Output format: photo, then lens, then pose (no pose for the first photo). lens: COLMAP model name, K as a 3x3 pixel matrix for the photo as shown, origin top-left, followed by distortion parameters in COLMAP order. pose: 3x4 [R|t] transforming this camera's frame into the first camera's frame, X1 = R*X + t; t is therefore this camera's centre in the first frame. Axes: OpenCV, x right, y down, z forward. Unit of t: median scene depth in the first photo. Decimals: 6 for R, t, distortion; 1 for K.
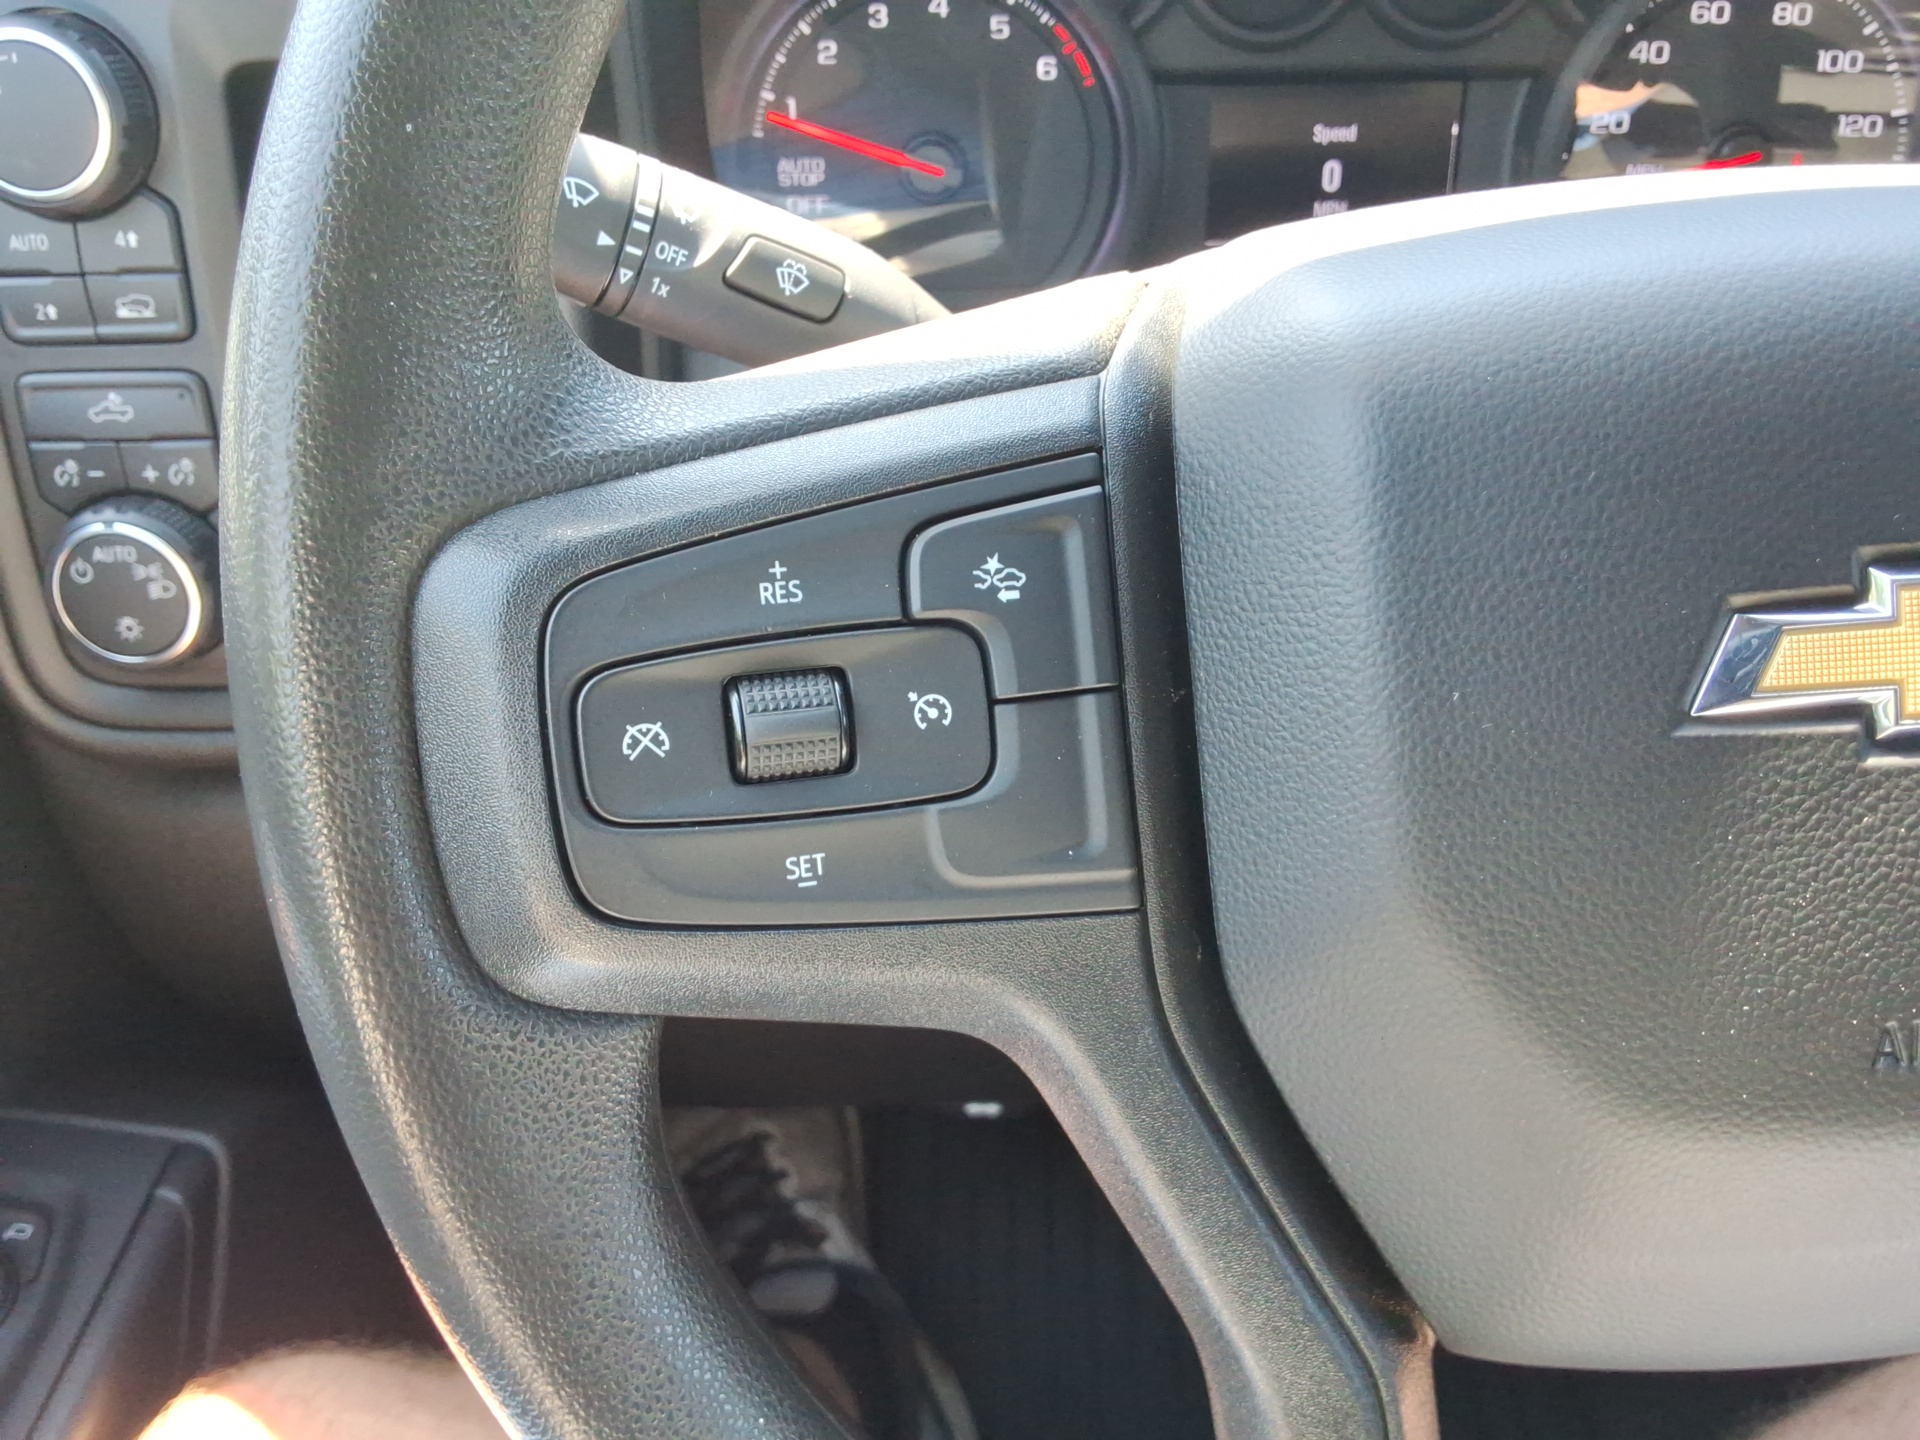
lens RADIAL K [[1538.4, 0, 963.0], [0, 1538.4, 709.3], [0, 0, 1]] dist [0.079437, -0.120457]
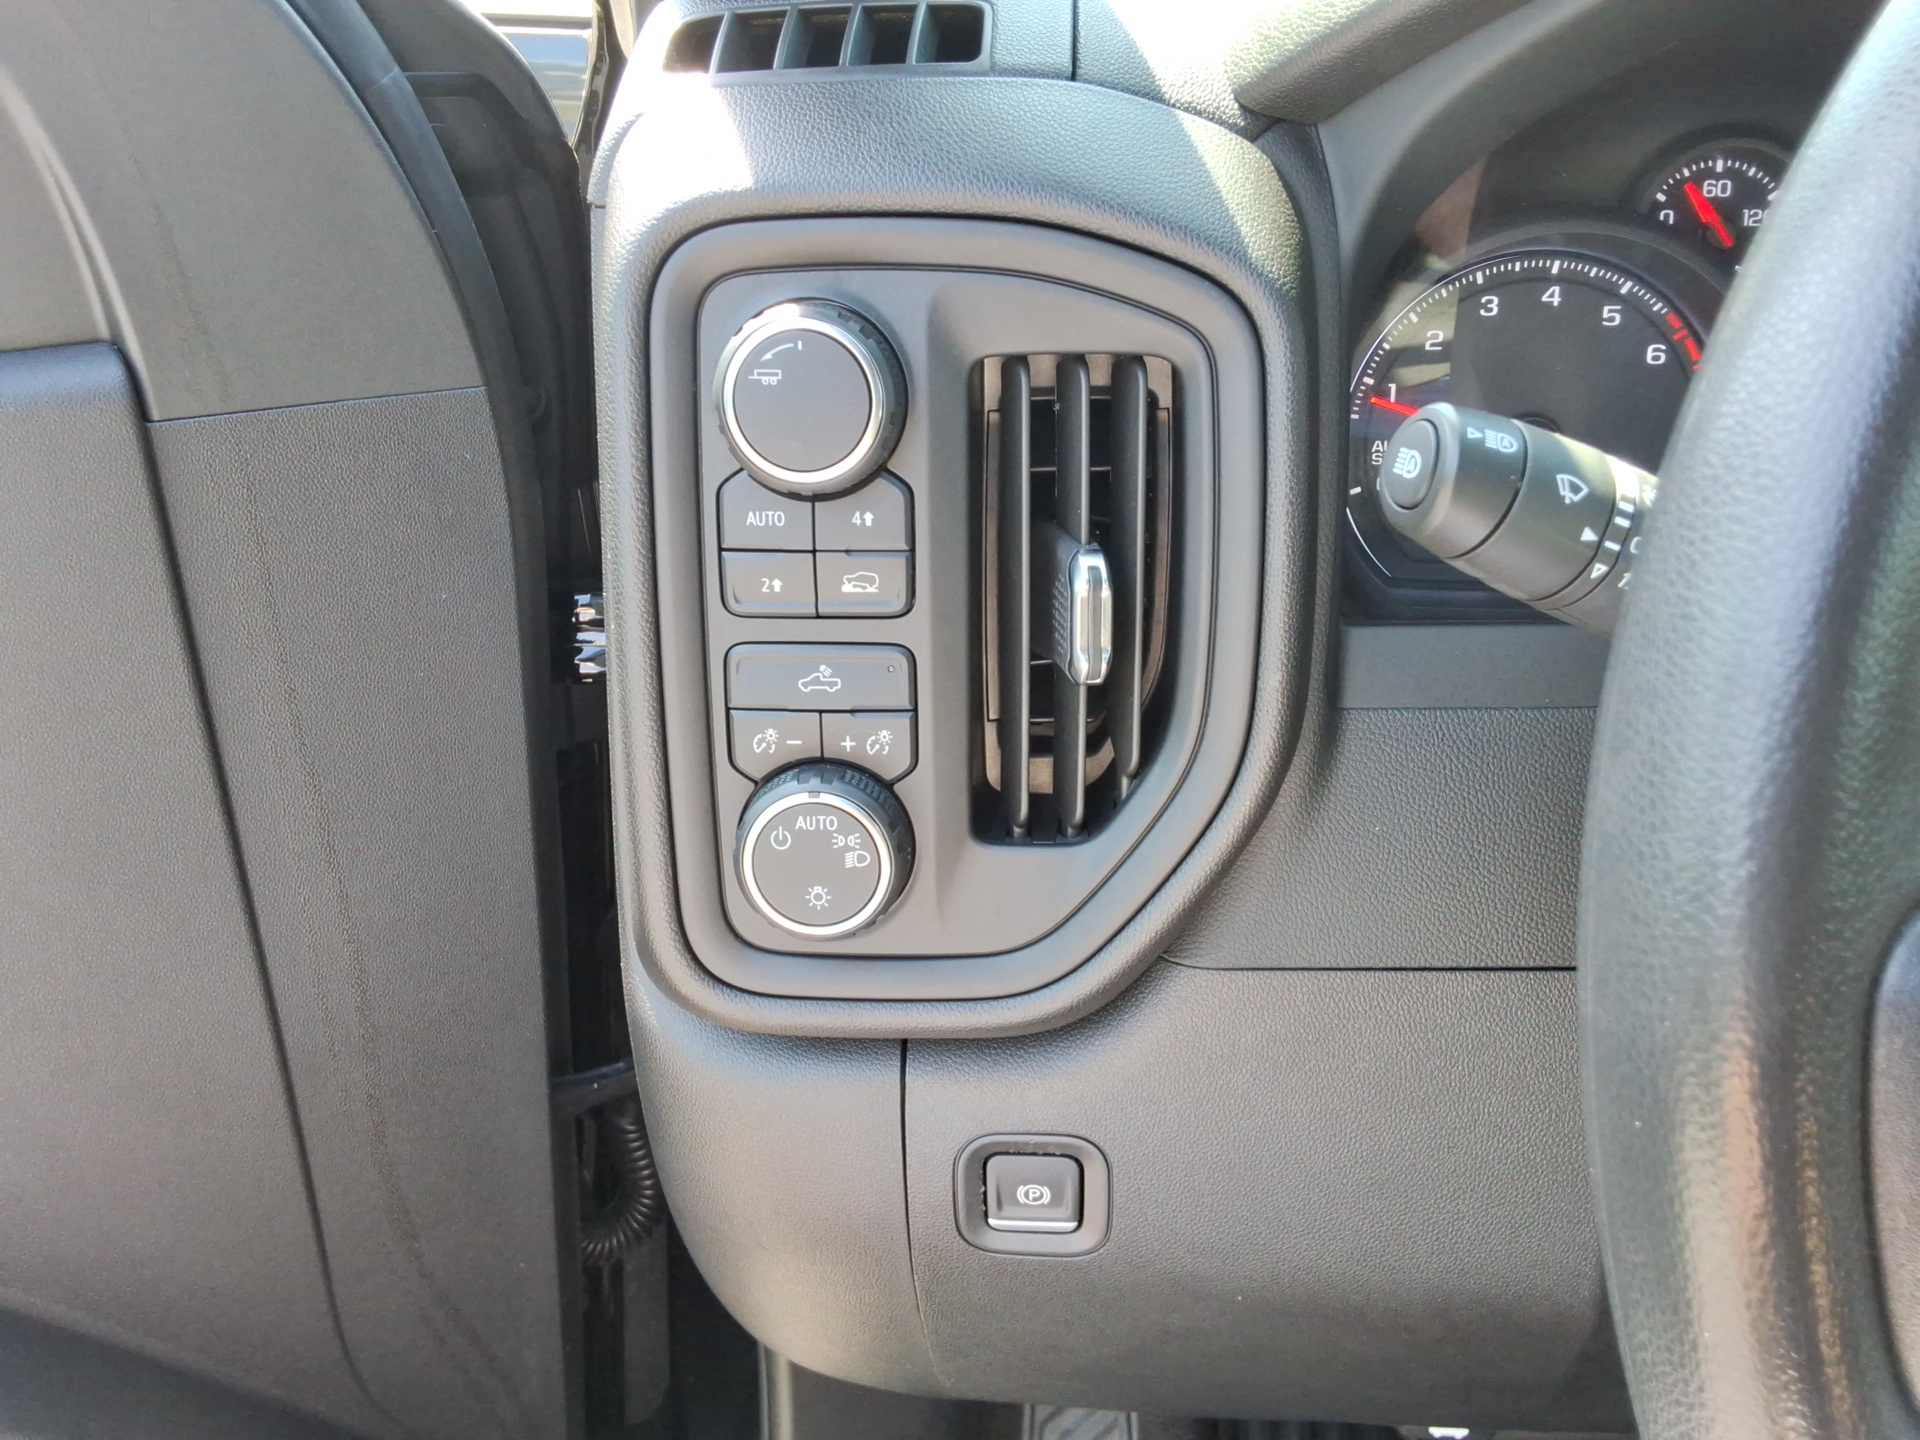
lens RADIAL K [[1538.4, 0, 971.7], [0, 1538.4, 736.9], [0, 0, 1]] dist [0.079437, -0.120457]
pose [[0.998392, 0.018894, -0.053452, -0.393351], [-0.026007, 0.990411, -0.135683, -0.022513], [0.050376, 0.136855, 0.989309, 0.017347]]
